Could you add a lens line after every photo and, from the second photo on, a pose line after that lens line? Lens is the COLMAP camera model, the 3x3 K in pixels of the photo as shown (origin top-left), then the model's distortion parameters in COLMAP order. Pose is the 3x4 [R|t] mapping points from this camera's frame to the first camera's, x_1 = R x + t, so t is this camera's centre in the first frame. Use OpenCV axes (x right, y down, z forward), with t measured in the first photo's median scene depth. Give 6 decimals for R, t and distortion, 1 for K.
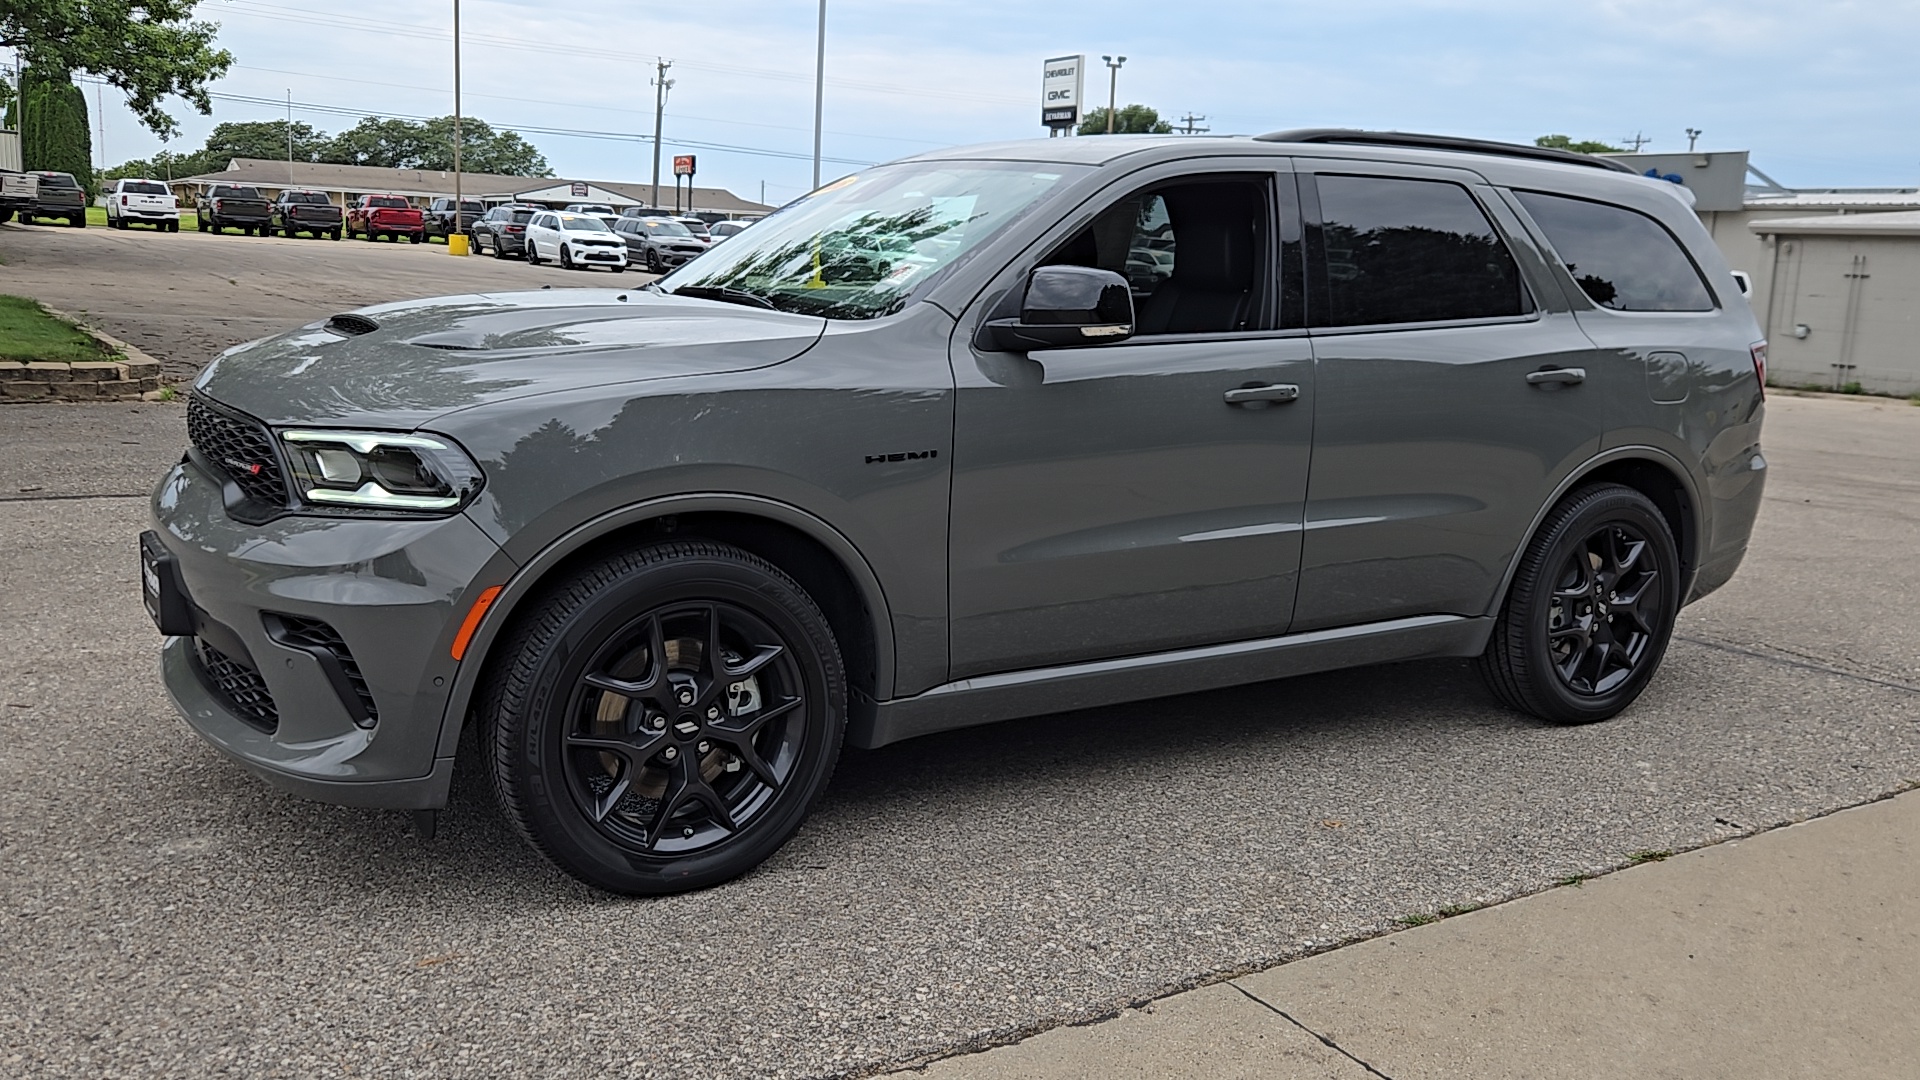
lens RADIAL K [[1595.8, 0, 943.8], [0, 1595.8, 548.8], [0, 0, 1]] dist [0.009088, -0.019355]
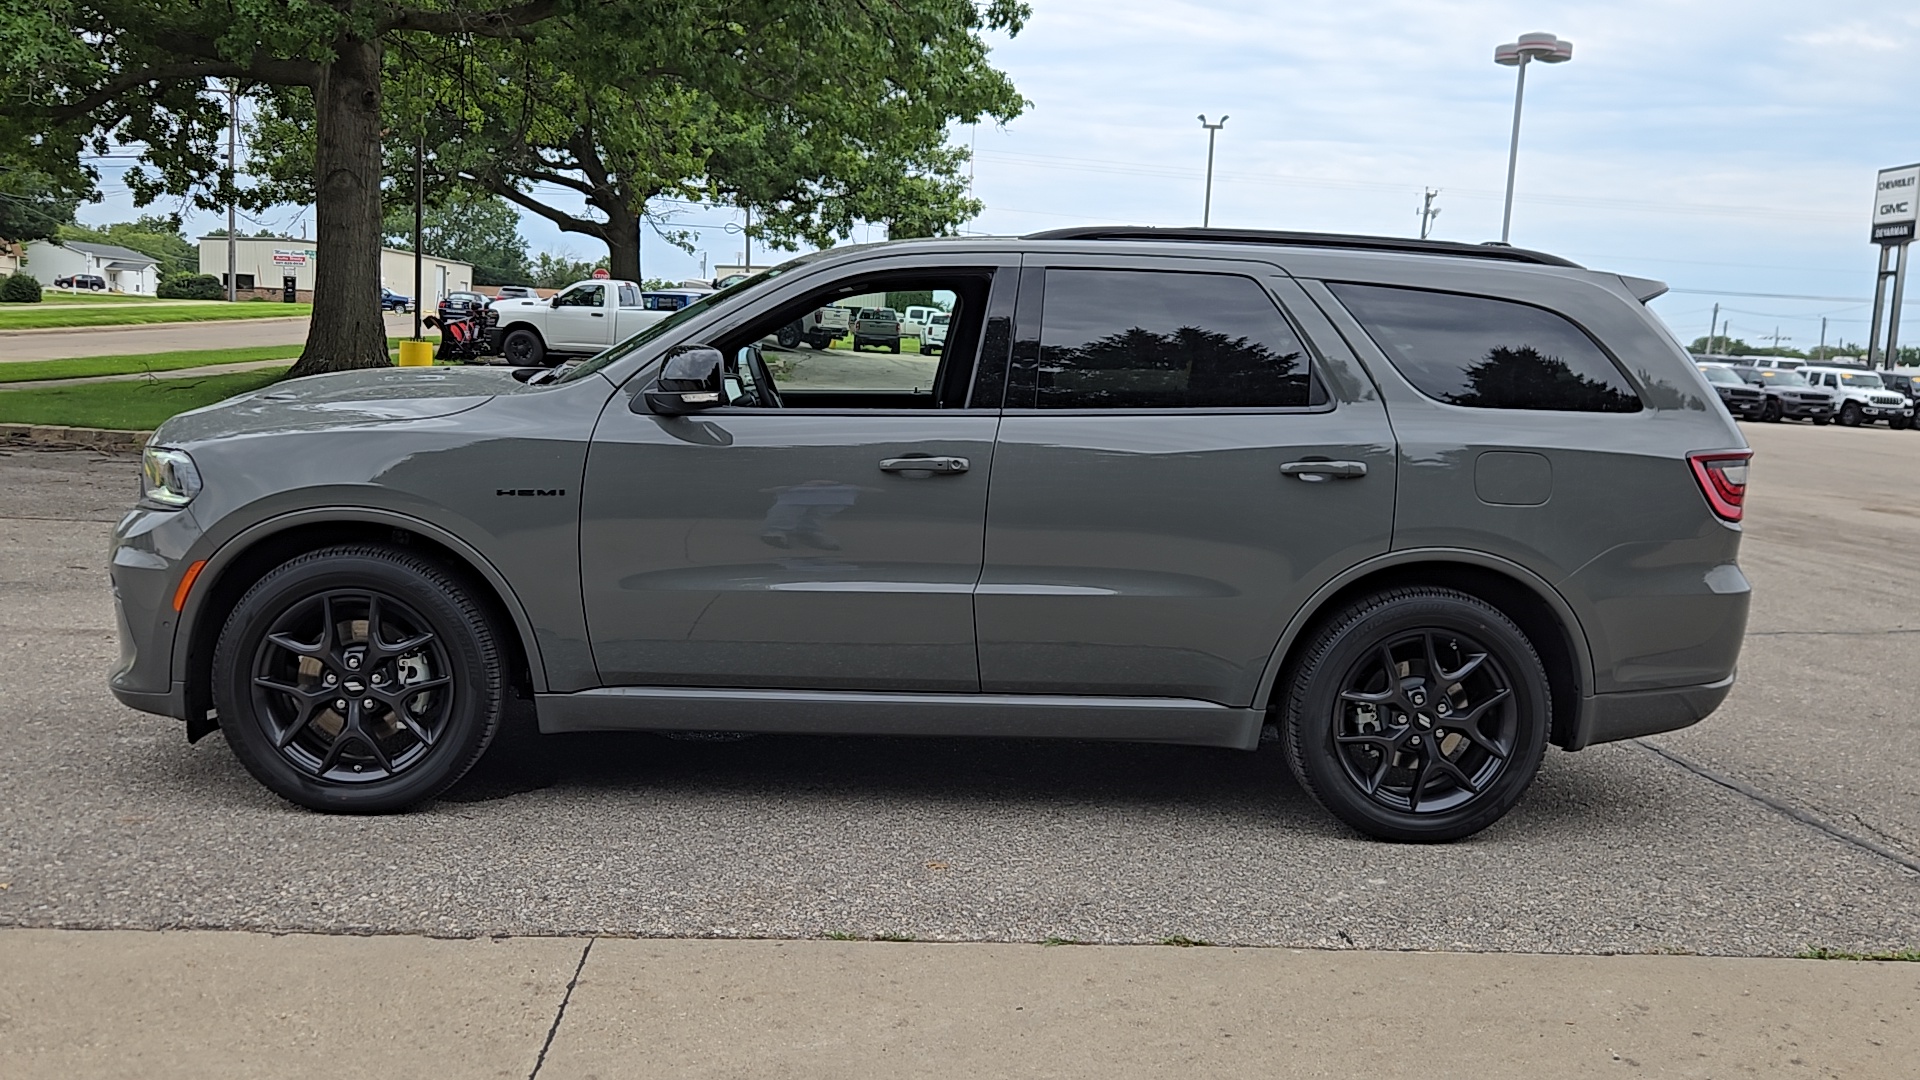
lens RADIAL K [[1595.8, 0, 941.7], [0, 1595.8, 545.4], [0, 0, 1]] dist [0.009088, -0.019355]
pose [[0.881086, 0.059373, -0.469214, 0.632259], [-0.097374, 0.993607, -0.057119, 0.017524], [0.462823, 0.096016, 0.881235, 0.036712]]
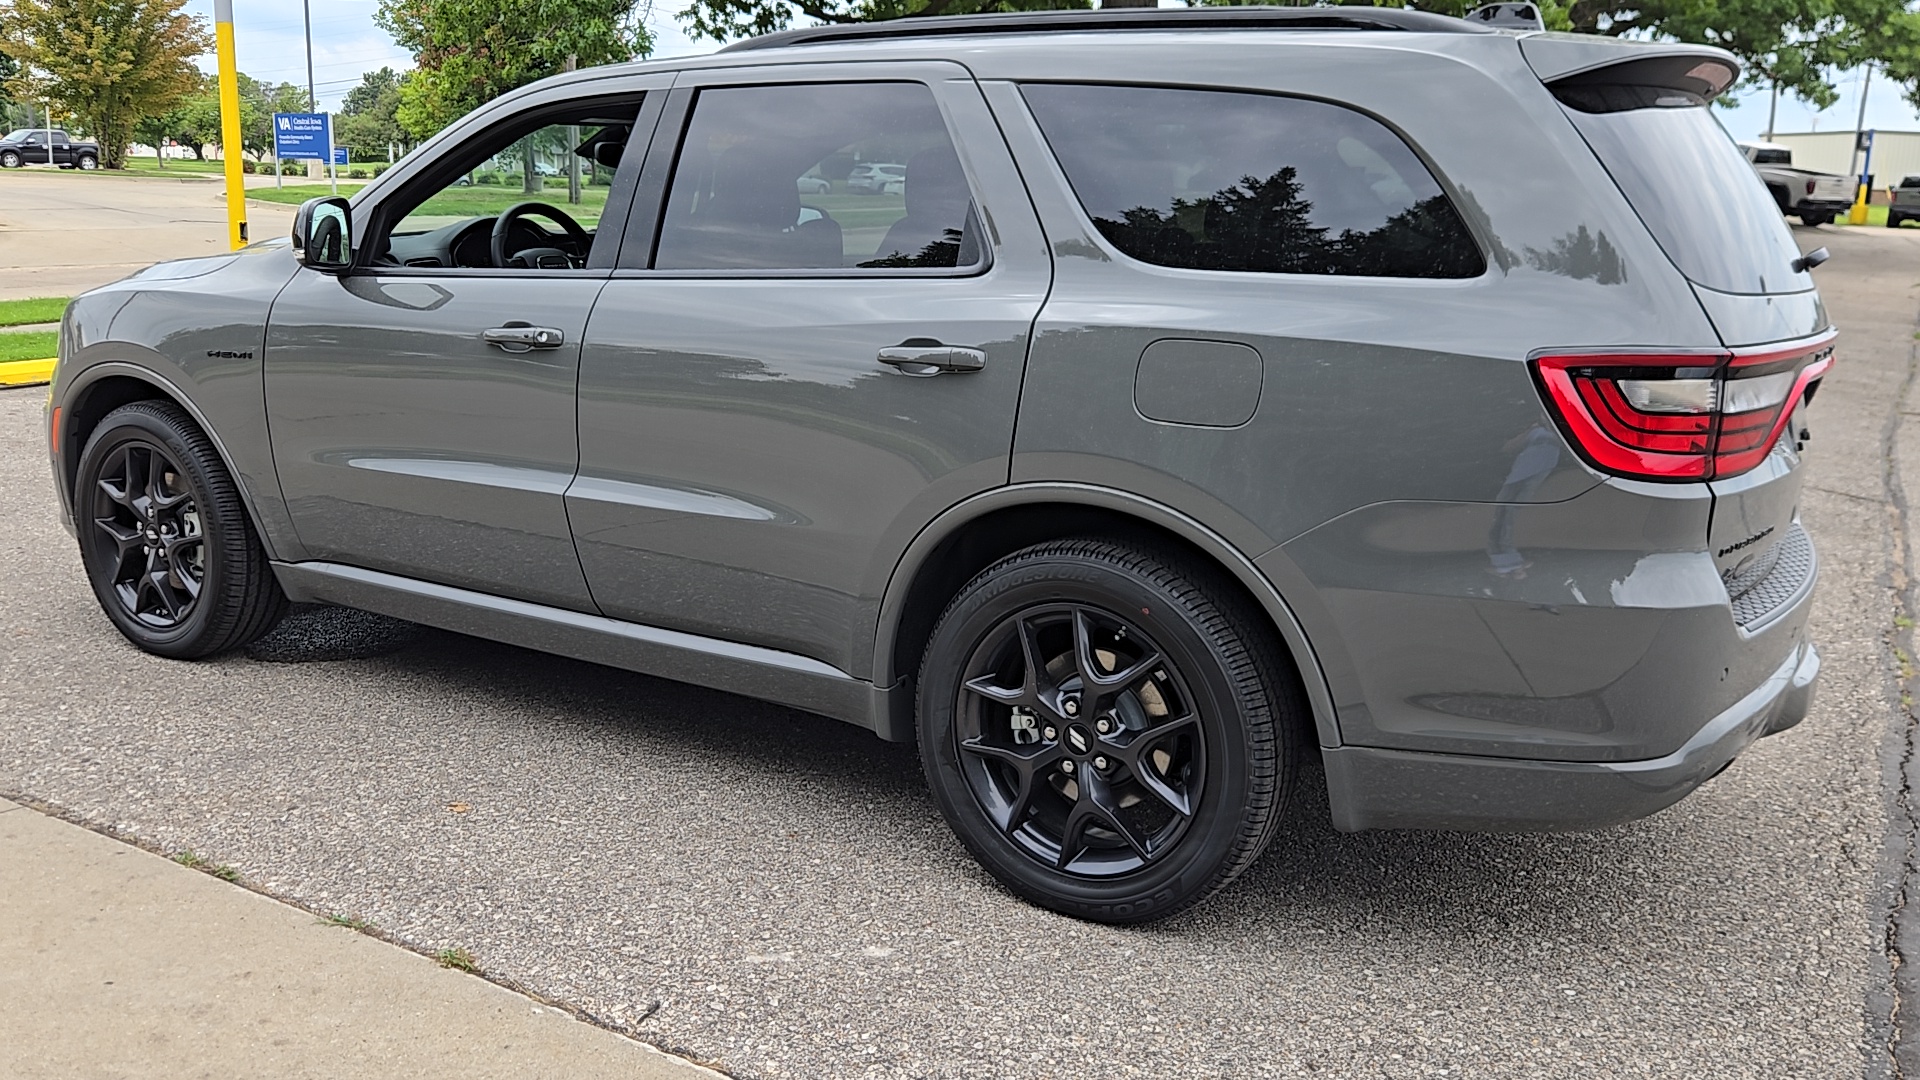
lens RADIAL K [[1595.8, 0, 941.1], [0, 1595.8, 545.6], [0, 0, 1]] dist [0.009088, -0.019355]
pose [[0.442175, 0.165089, -0.881605, 0.985983], [-0.170867, 0.980419, 0.097893, -0.095126], [0.880503, 0.107351, 0.461725, 0.693695]]
